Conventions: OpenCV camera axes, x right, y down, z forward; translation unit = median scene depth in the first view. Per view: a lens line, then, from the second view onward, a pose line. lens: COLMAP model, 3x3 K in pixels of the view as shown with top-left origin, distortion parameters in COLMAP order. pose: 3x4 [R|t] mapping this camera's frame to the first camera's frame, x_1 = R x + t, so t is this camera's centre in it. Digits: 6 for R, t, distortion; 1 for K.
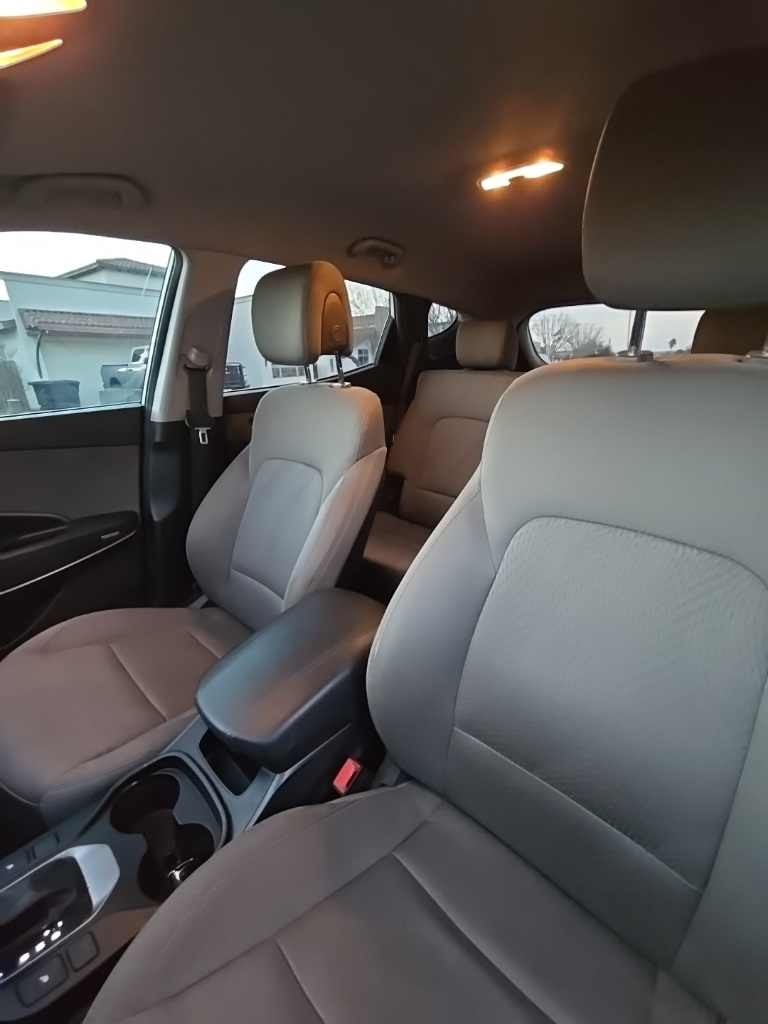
lens RADIAL K [[420.7, 0, 384.0], [0, 420.7, 512.0], [0, 0, 1]] dist [0.015160, -0.006509]
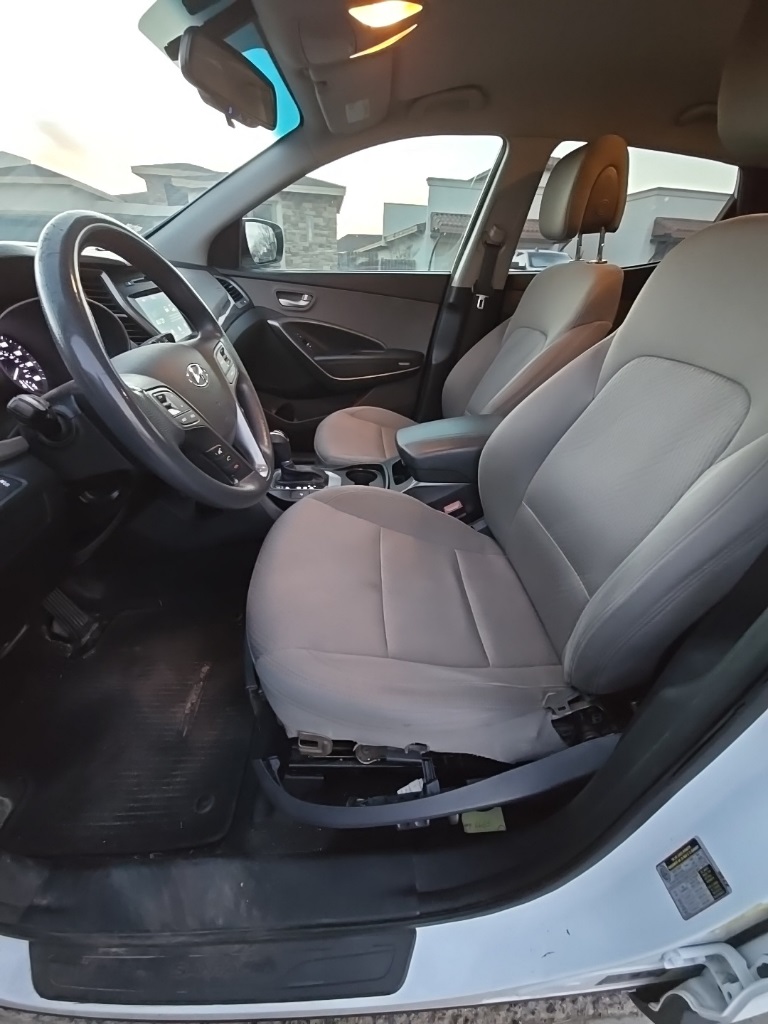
lens RADIAL K [[420.7, 0, 384.0], [0, 420.7, 512.0], [0, 0, 1]] dist [0.015160, -0.006509]
pose [[0.724234, 0.386707, -0.570914, 0.351368], [-0.284424, 0.921763, 0.263546, 0.159294], [0.628162, -0.028487, 0.777561, -0.223558]]
